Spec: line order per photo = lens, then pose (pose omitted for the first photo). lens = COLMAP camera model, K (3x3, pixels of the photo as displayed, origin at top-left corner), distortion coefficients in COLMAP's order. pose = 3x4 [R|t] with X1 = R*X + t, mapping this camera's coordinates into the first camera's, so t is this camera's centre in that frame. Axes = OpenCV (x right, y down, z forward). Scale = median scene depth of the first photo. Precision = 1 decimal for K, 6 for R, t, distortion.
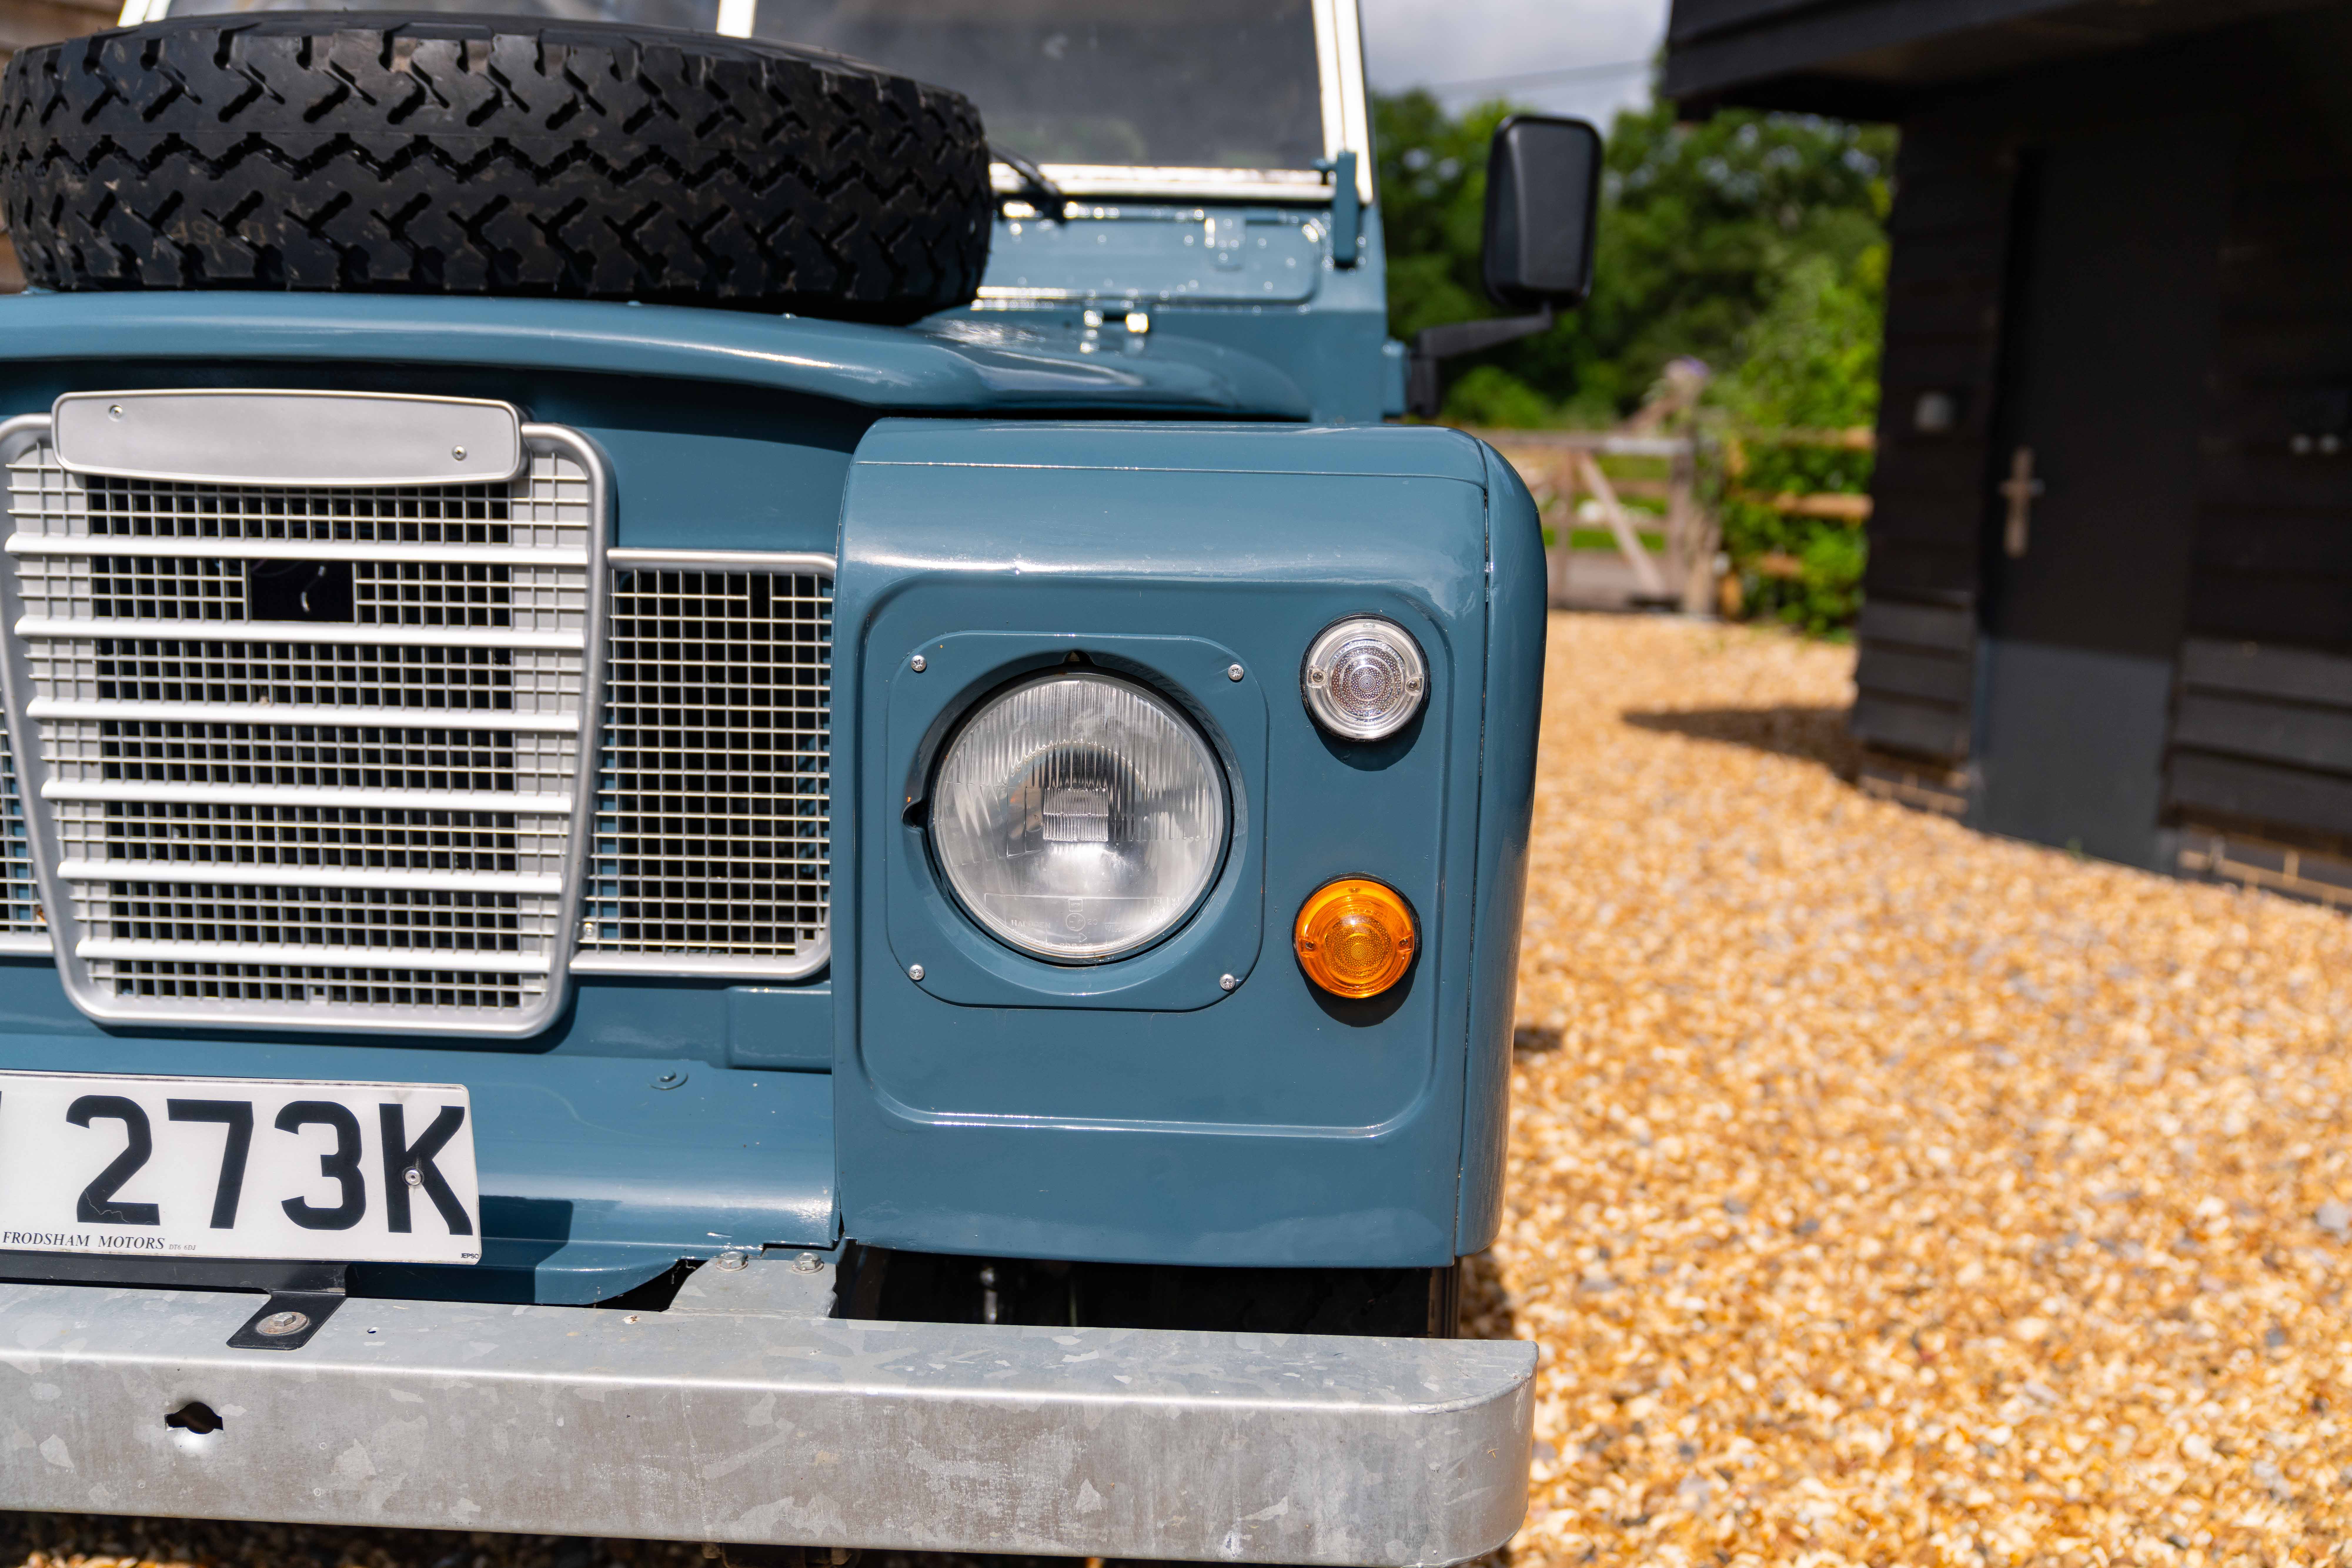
lens RADIAL K [[2065.5, 0, 1156.2], [0, 2065.5, 780.1], [0, 0, 1]] dist [0.000542, -0.002236]
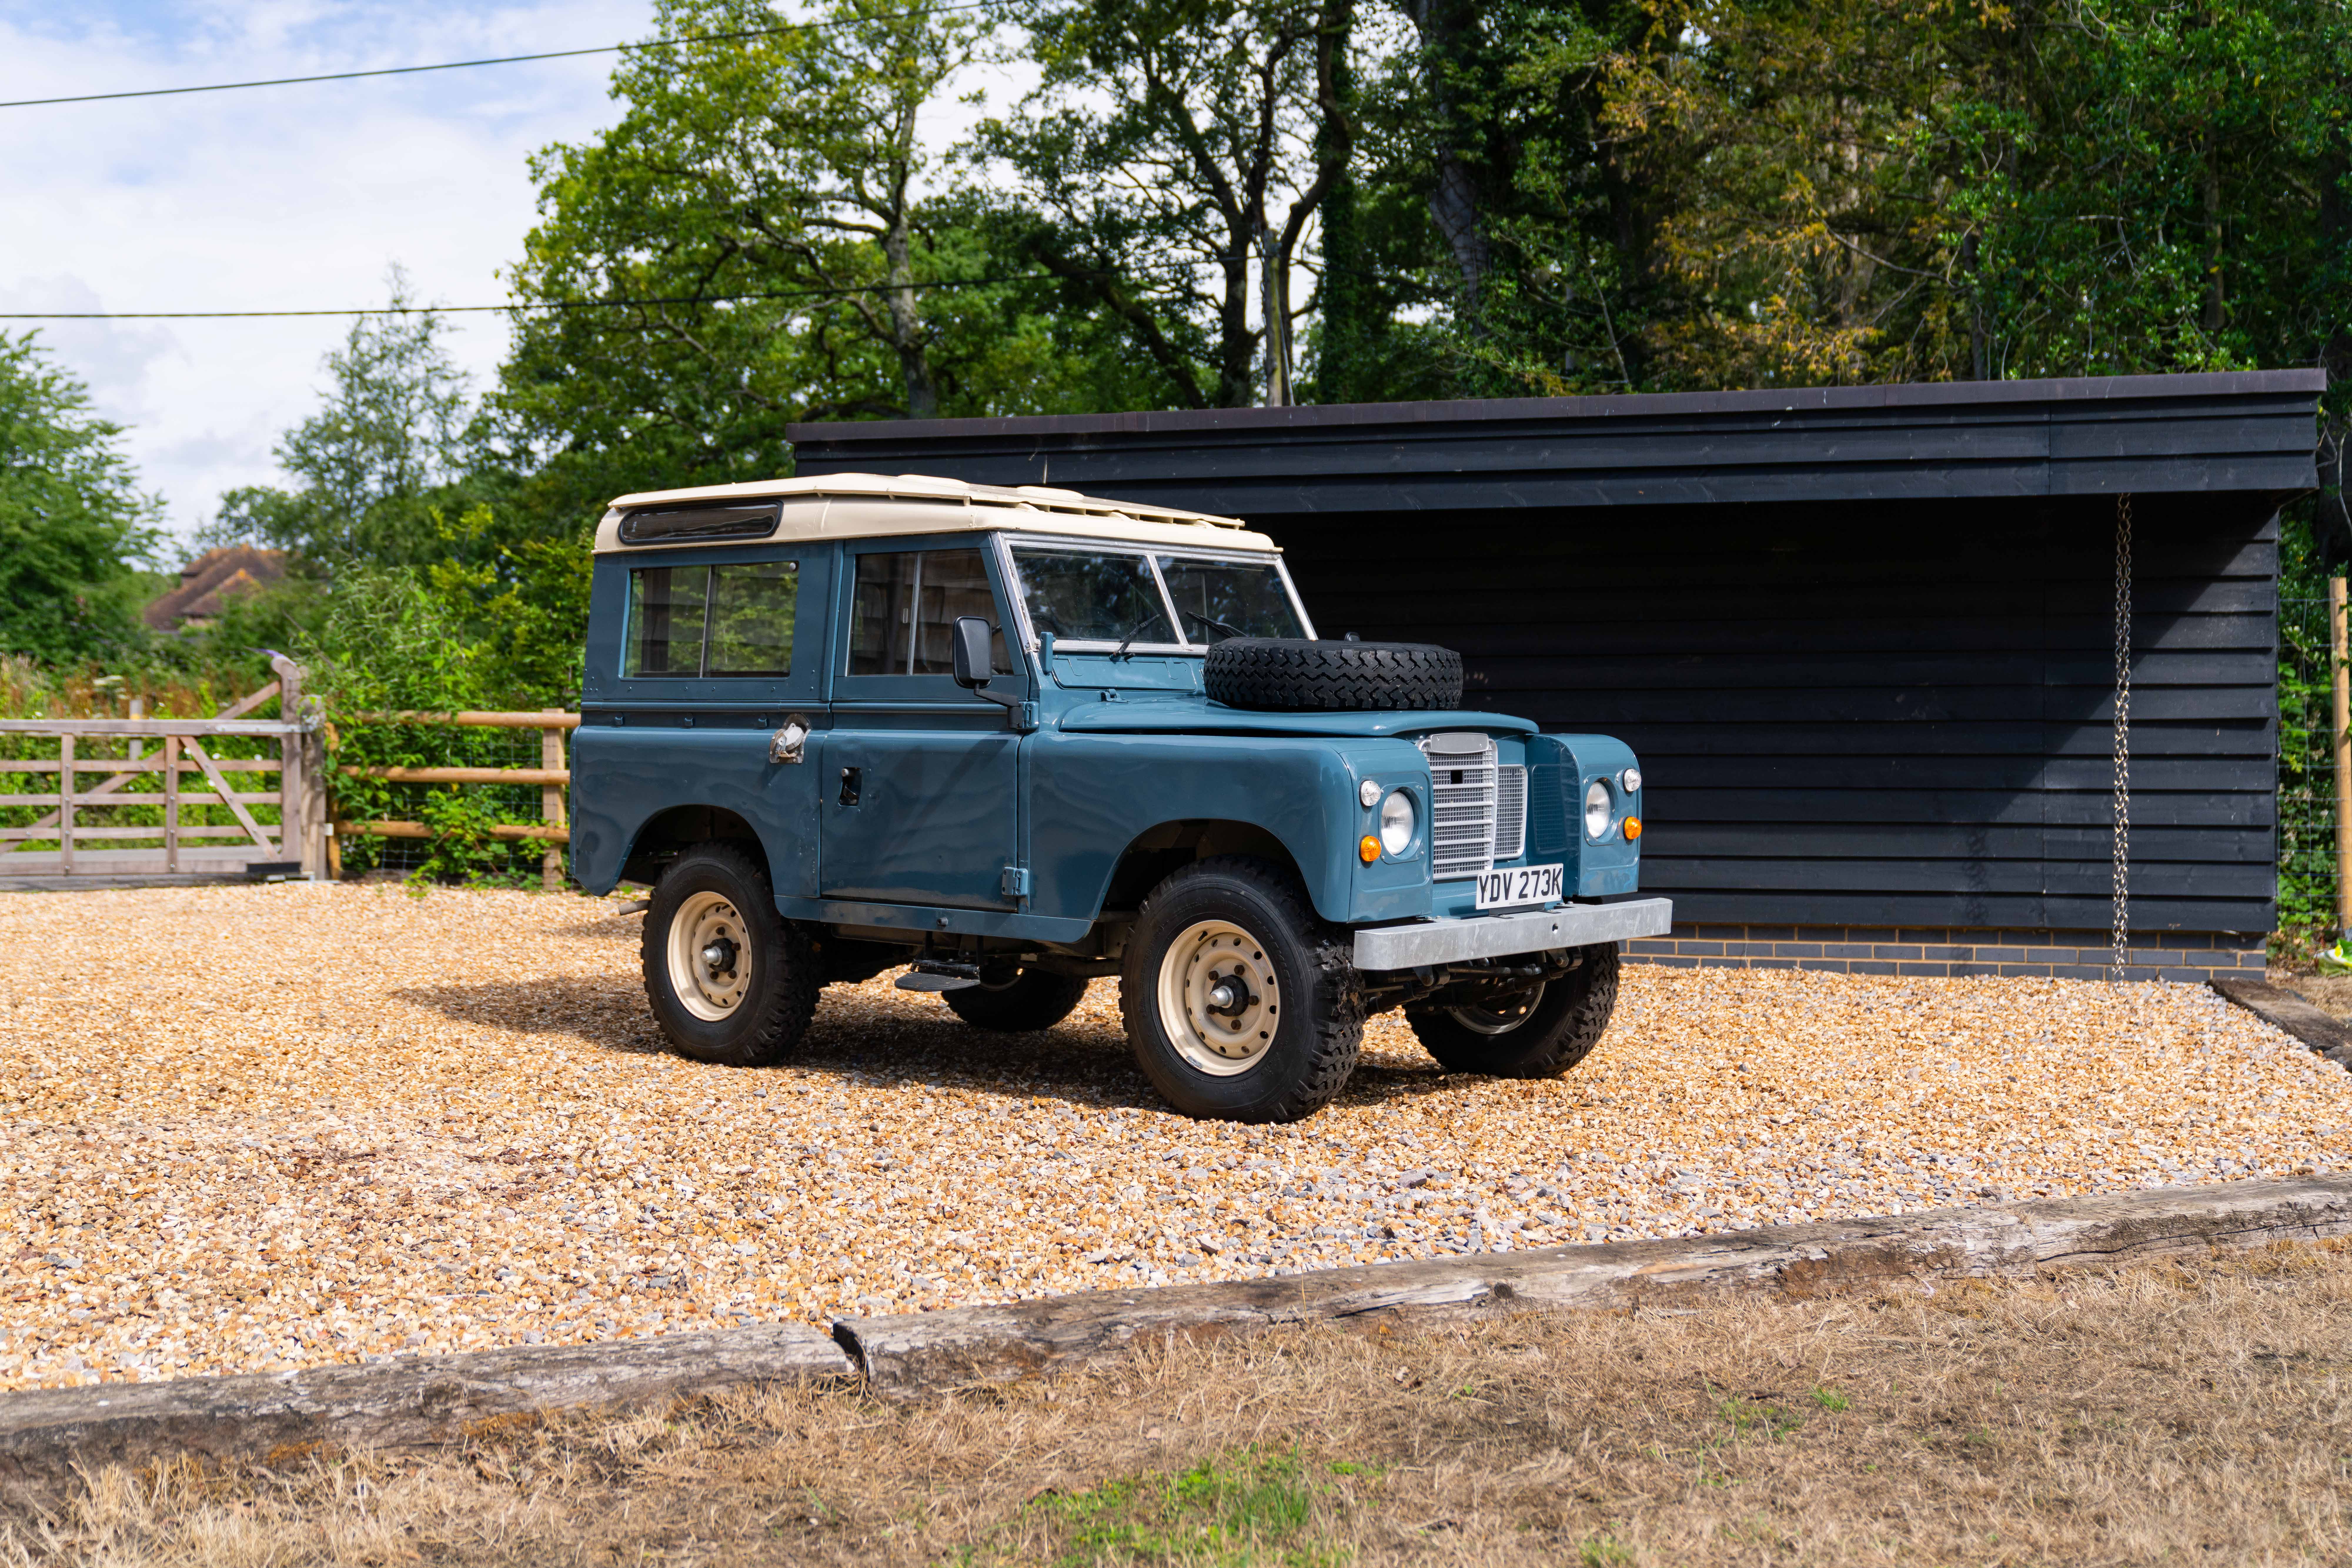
lens RADIAL K [[2496.5, 0, 1186.4], [0, 2496.5, 769.0], [0, 0, 1]] dist [0.013502, 0.000000]
pose [[0.610039, -0.037990, 0.791461, -4.984576], [0.144299, 0.987474, -0.063824, 0.150048], [-0.779122, 0.153142, 0.607879, -1.805219]]
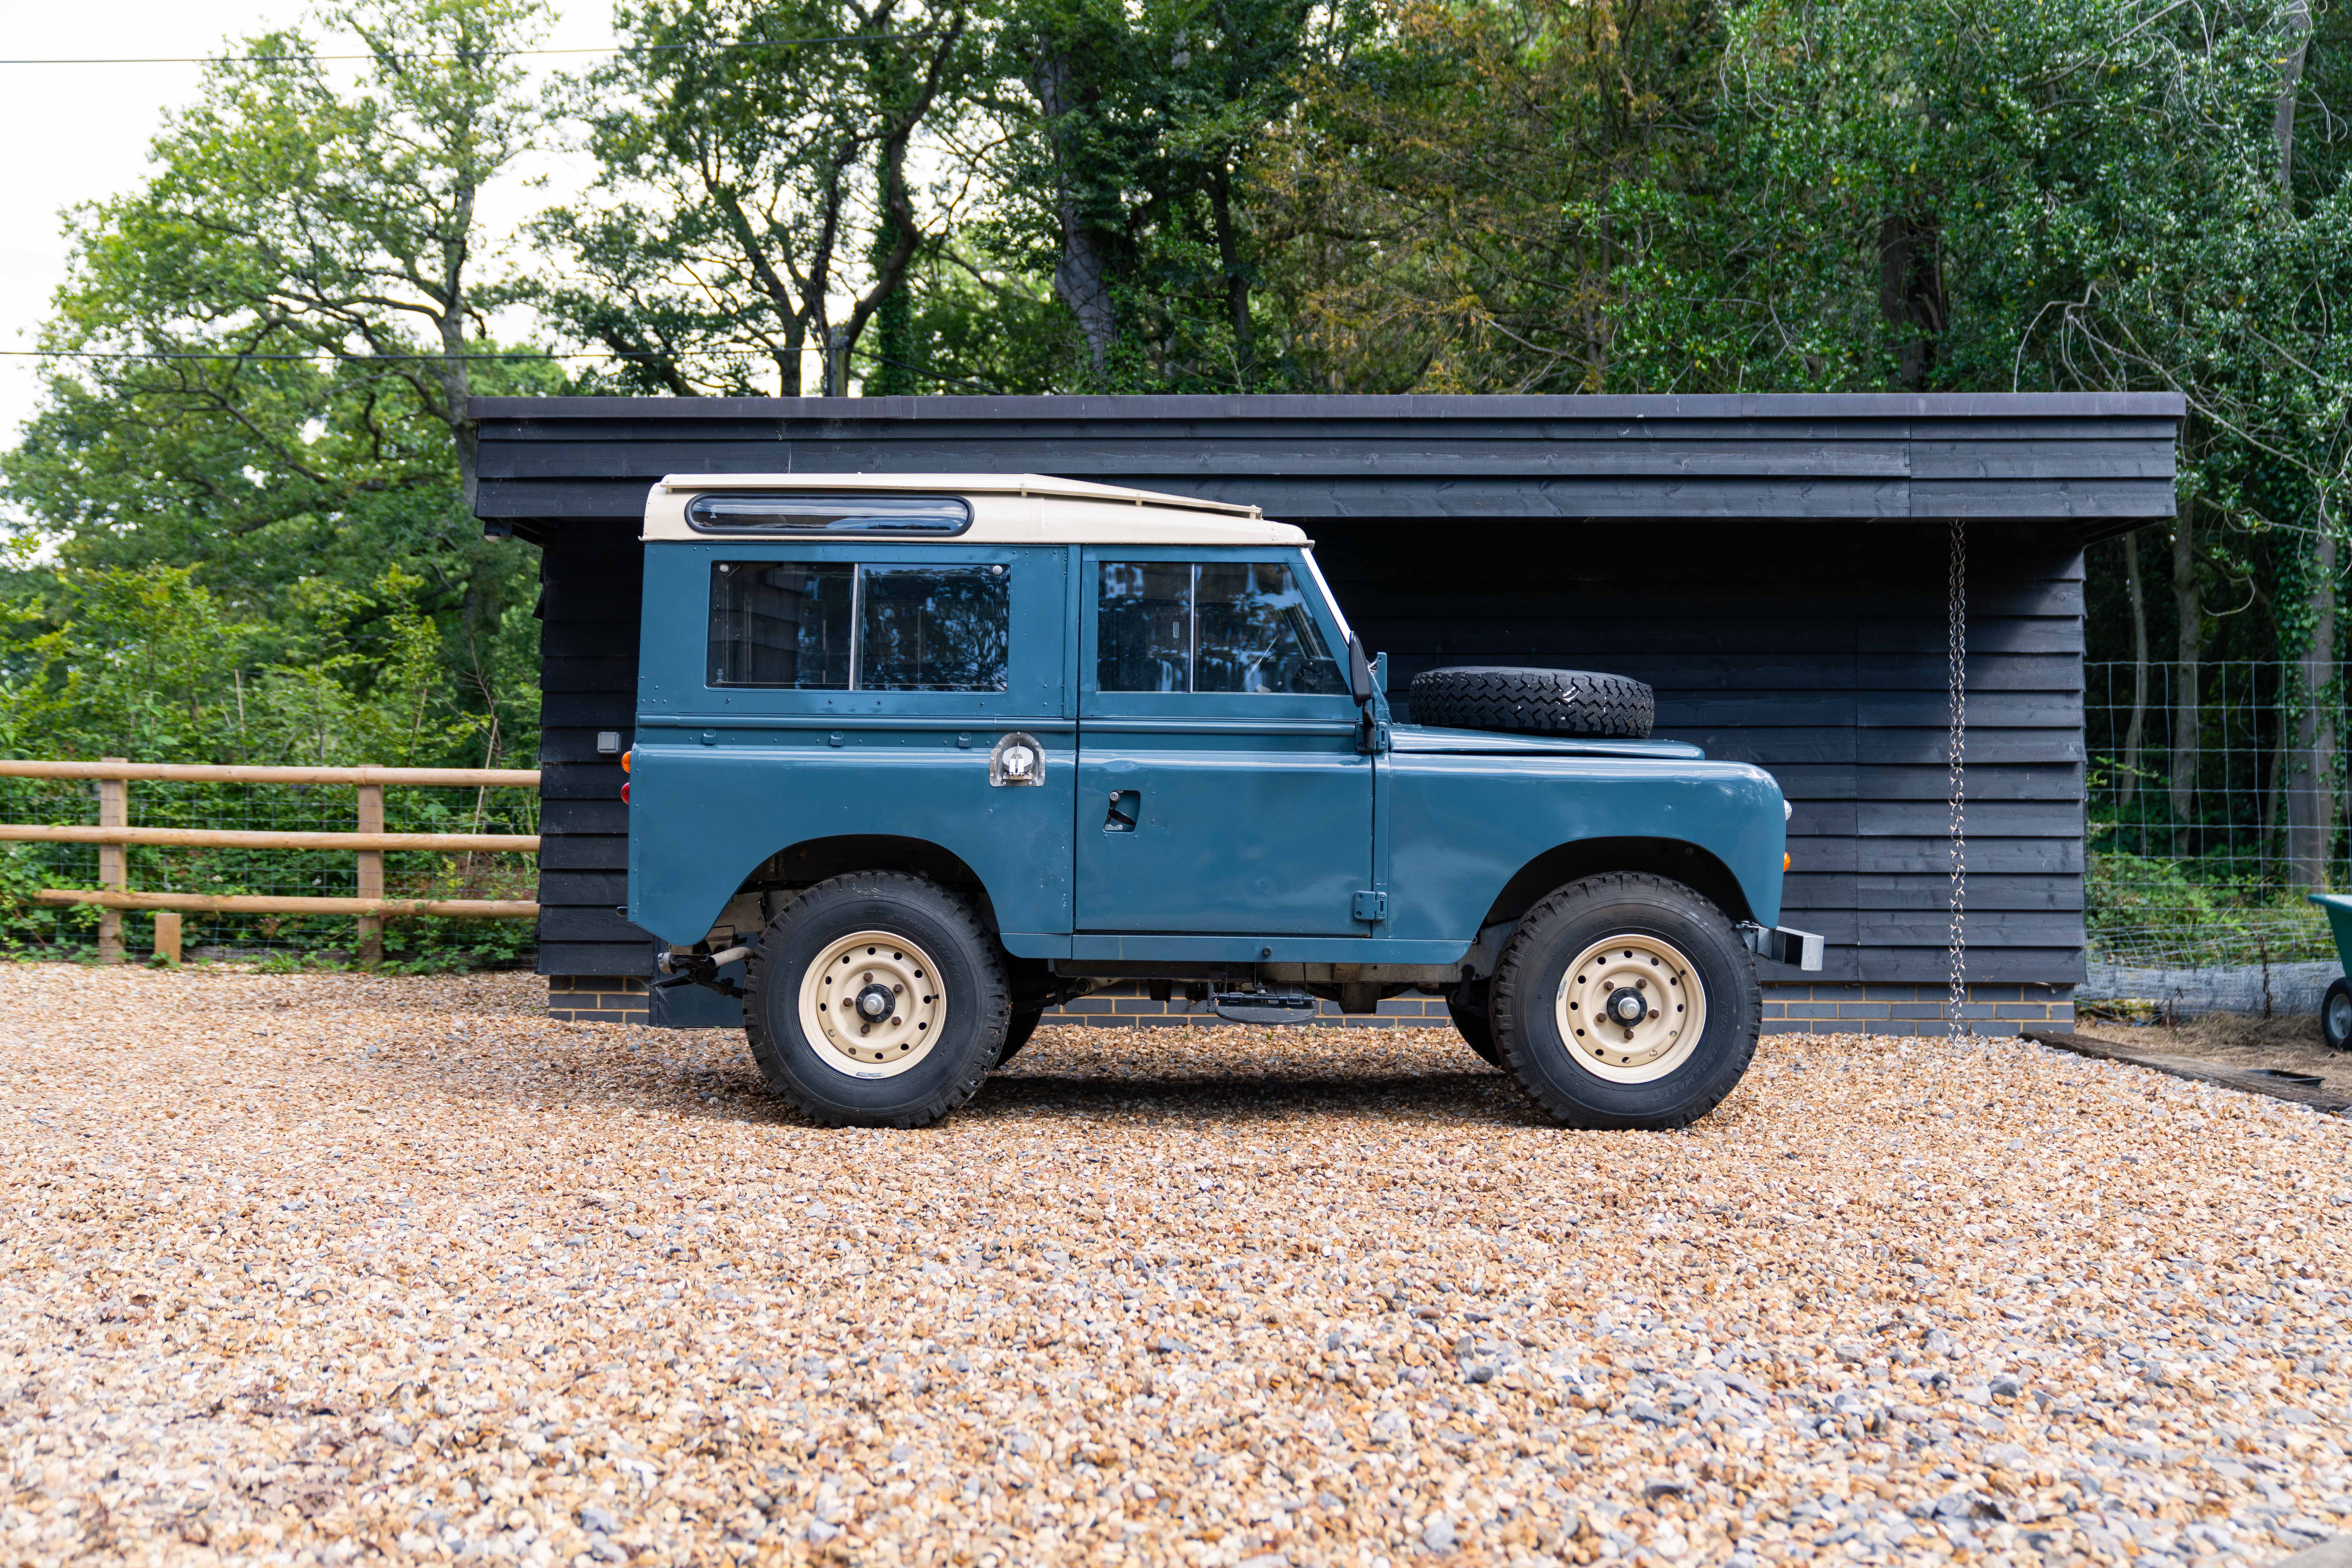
lens RADIAL K [[2151.3, 0, 1160.6], [0, 2151.3, 787.9], [0, 0, 1]] dist [0.001191, 0.000000]
pose [[0.411077, -0.008386, 0.911562, -3.799794], [0.154116, 0.986203, -0.060427, 0.020916], [-0.898479, 0.165327, 0.406697, 0.204024]]
